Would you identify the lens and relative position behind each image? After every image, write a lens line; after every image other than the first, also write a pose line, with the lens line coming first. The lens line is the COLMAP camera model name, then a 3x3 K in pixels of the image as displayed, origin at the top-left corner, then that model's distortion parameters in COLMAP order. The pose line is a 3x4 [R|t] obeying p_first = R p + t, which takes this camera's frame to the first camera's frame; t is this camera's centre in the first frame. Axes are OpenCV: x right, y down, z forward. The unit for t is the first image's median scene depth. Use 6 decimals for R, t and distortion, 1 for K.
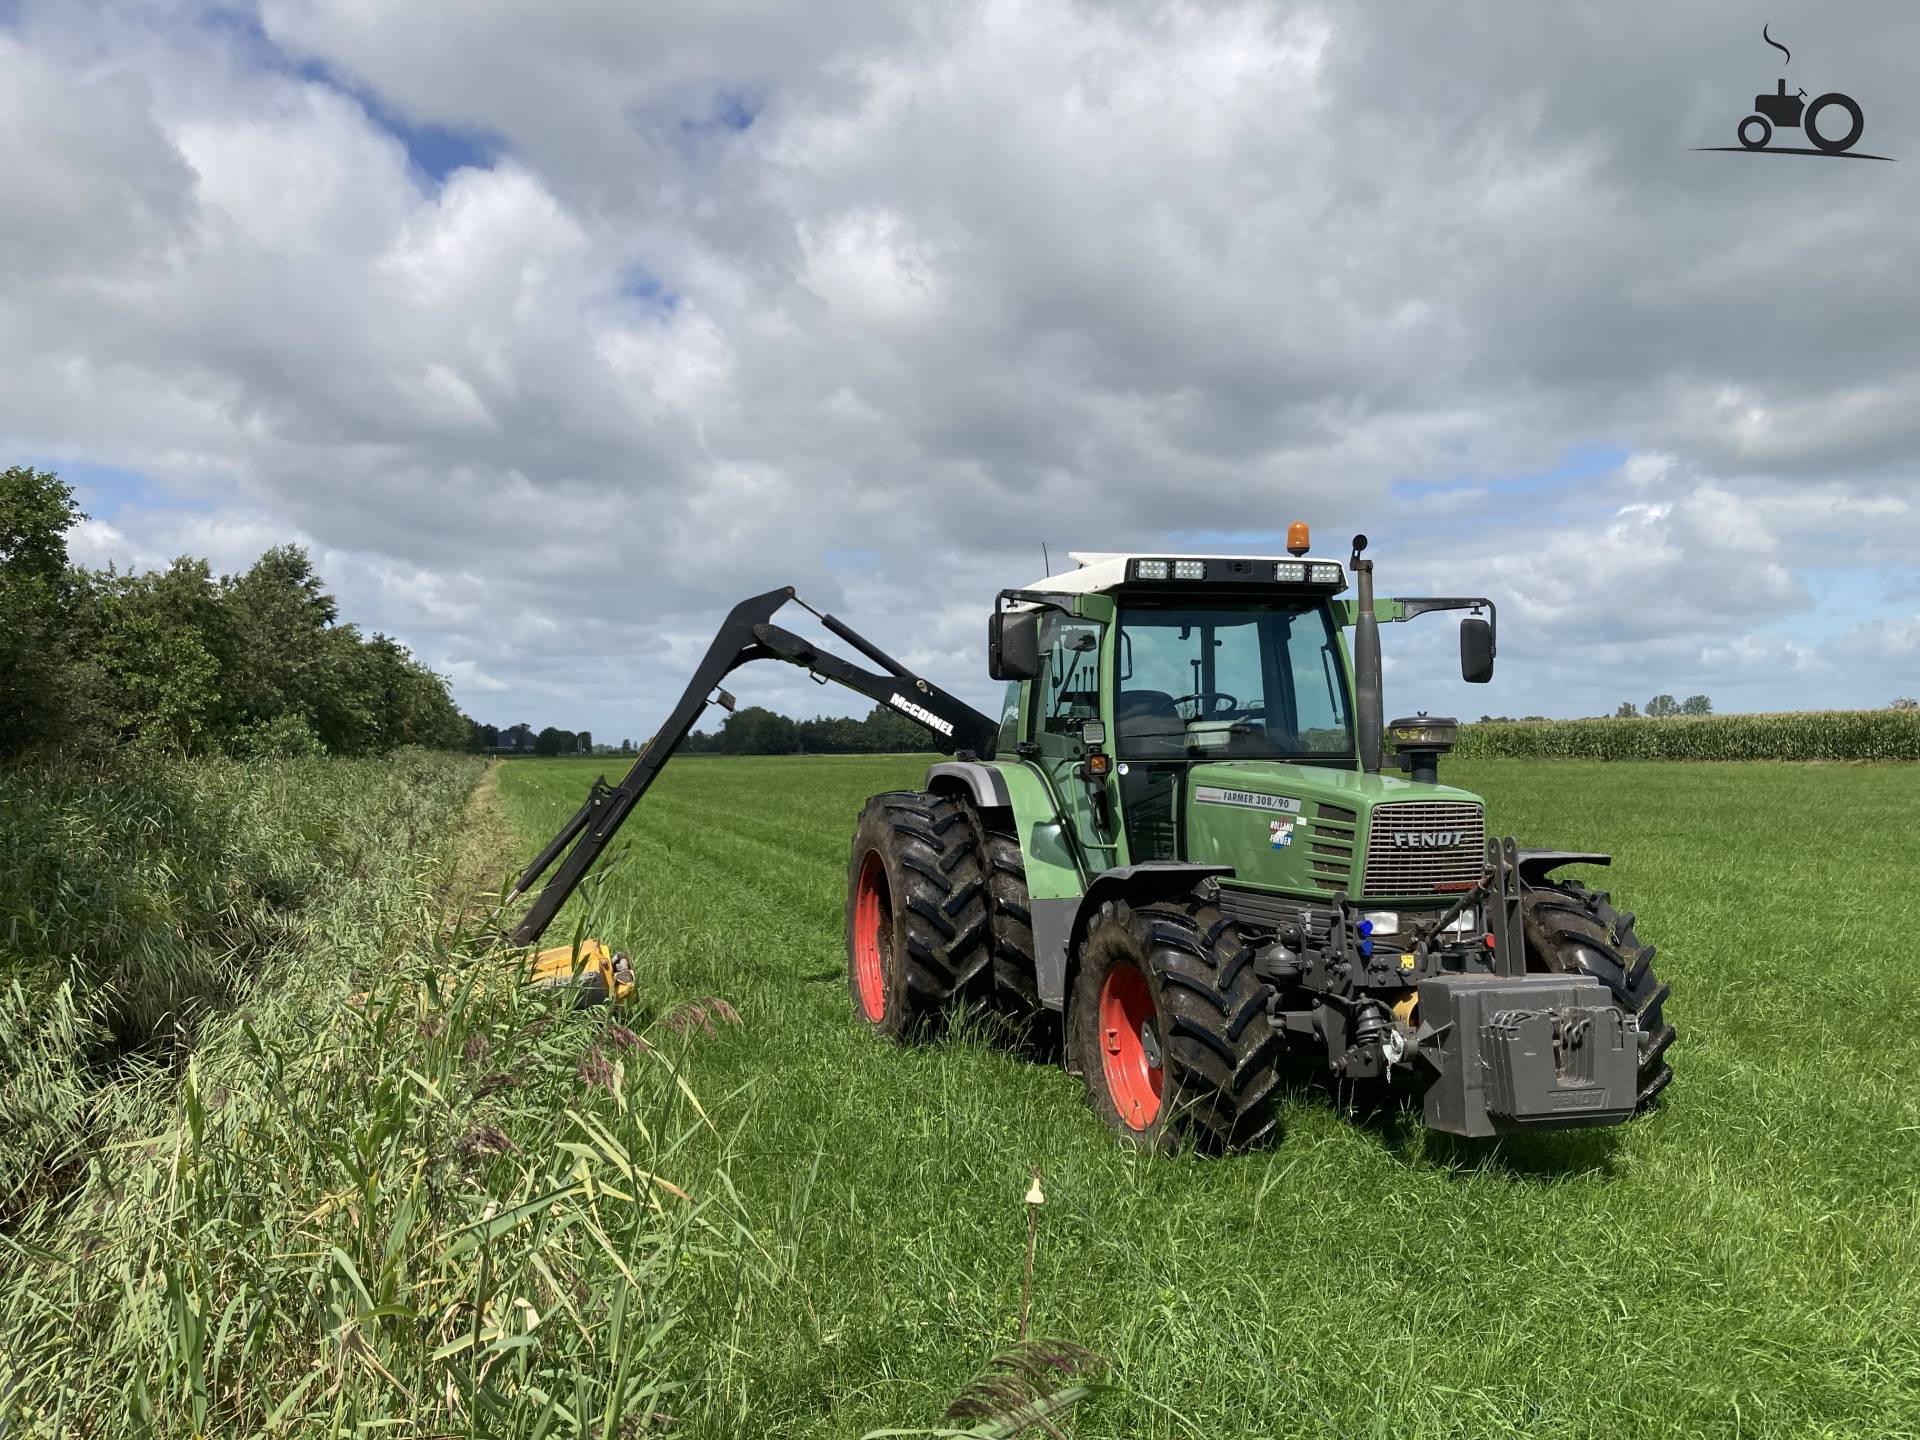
lens RADIAL K [[1662.3, 0, 964.6], [0, 1662.3, 728.9], [0, 0, 1]] dist [0.075384, -0.000681]
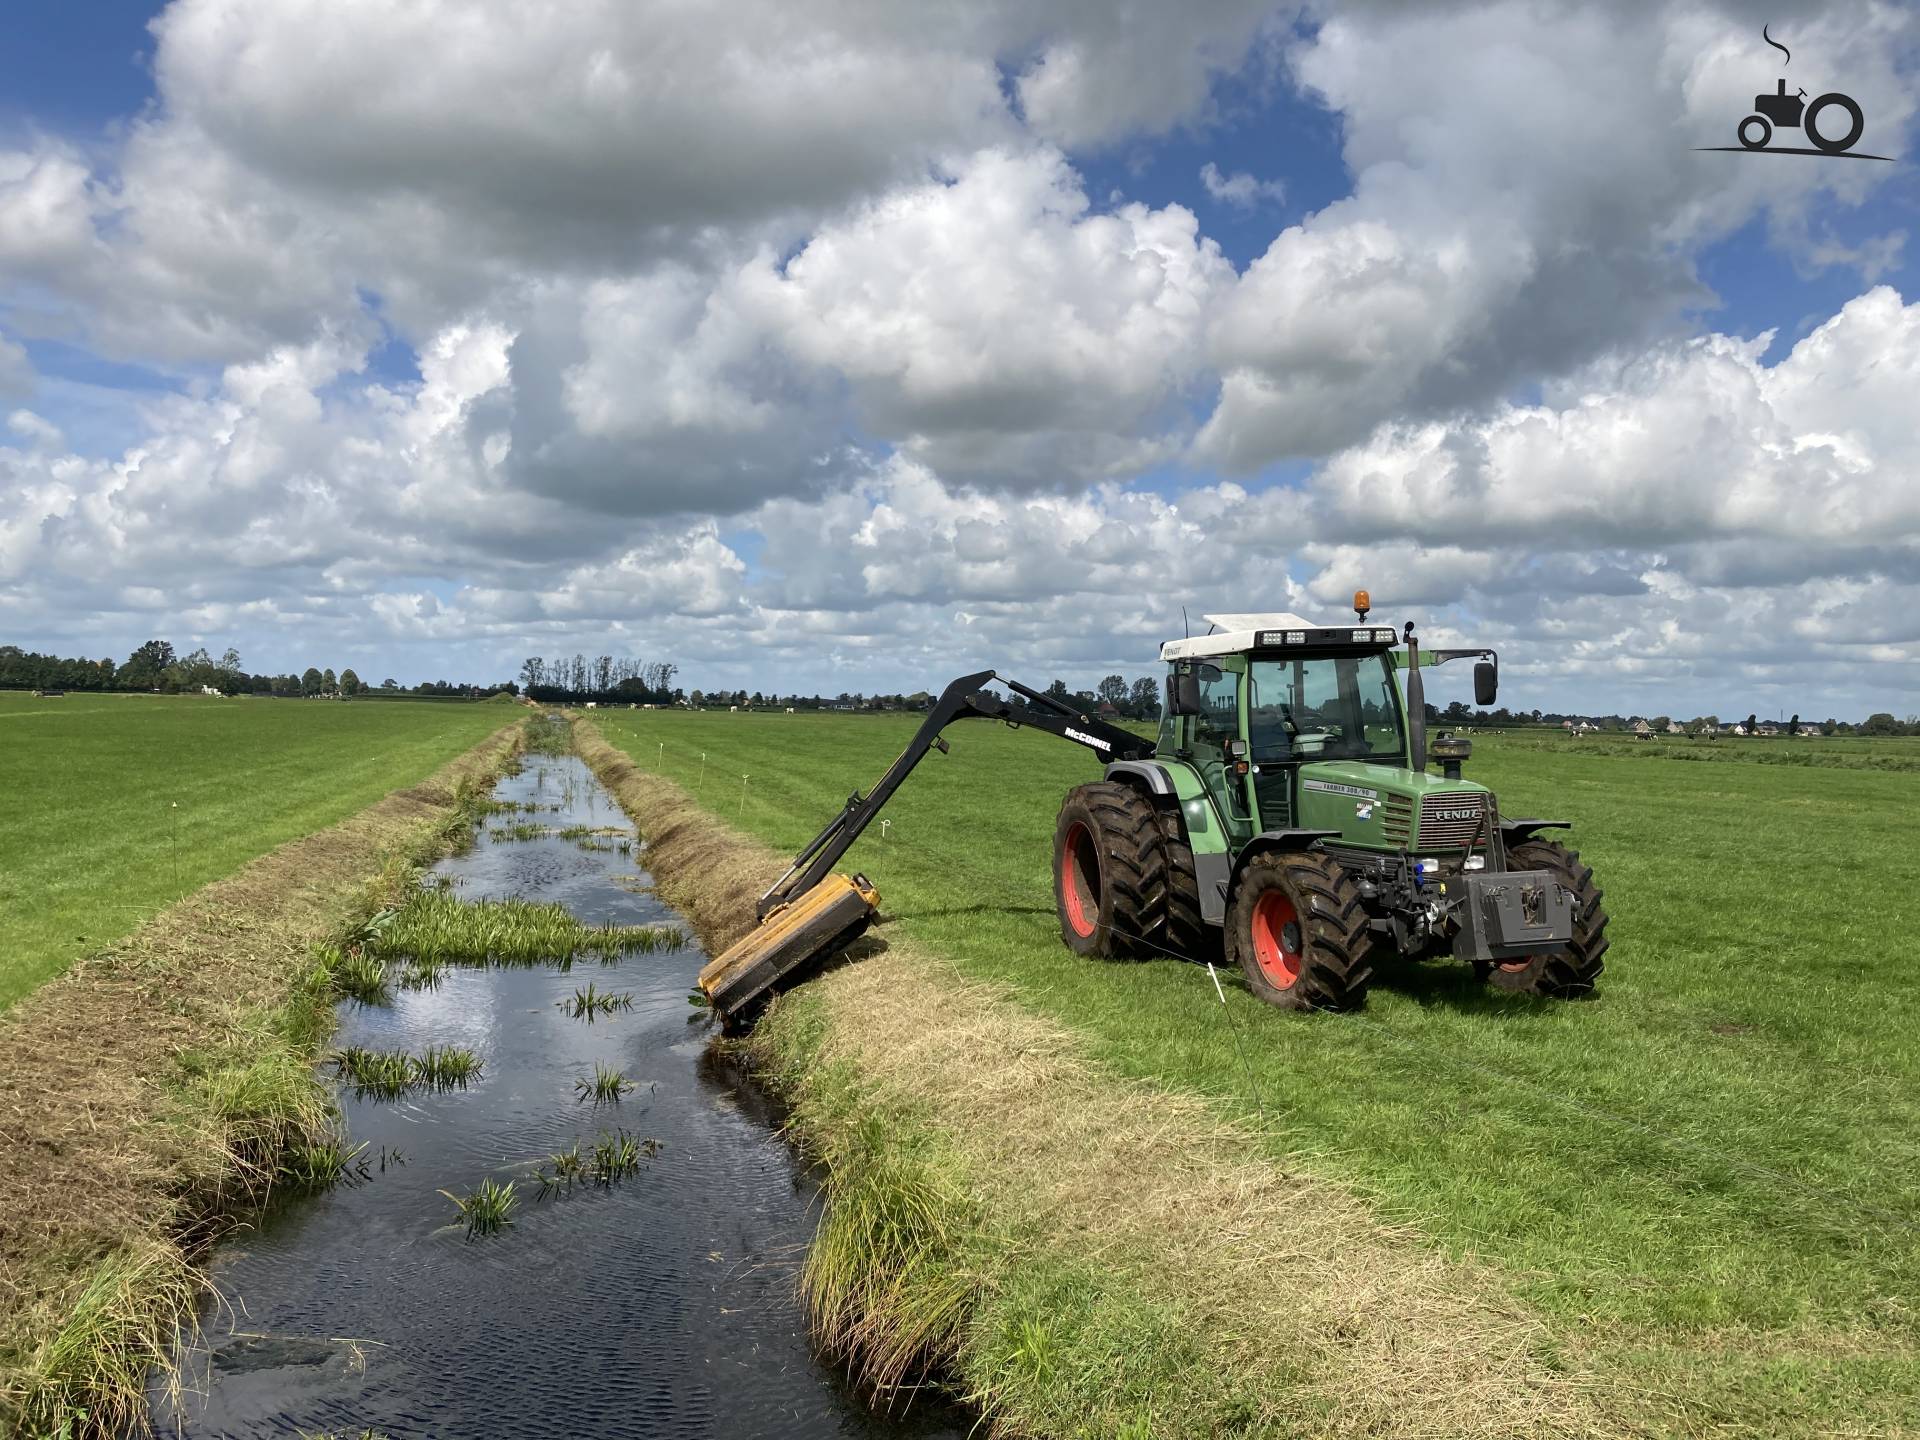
lens RADIAL K [[1662.3, 0, 966.0], [0, 1662.3, 723.3], [0, 0, 1]] dist [0.075384, -0.000681]
pose [[0.999754, -0.020245, -0.009081, -0.158057], [0.020496, 0.999386, 0.028432, -0.067246], [0.008500, -0.028611, 0.999554, -0.544788]]
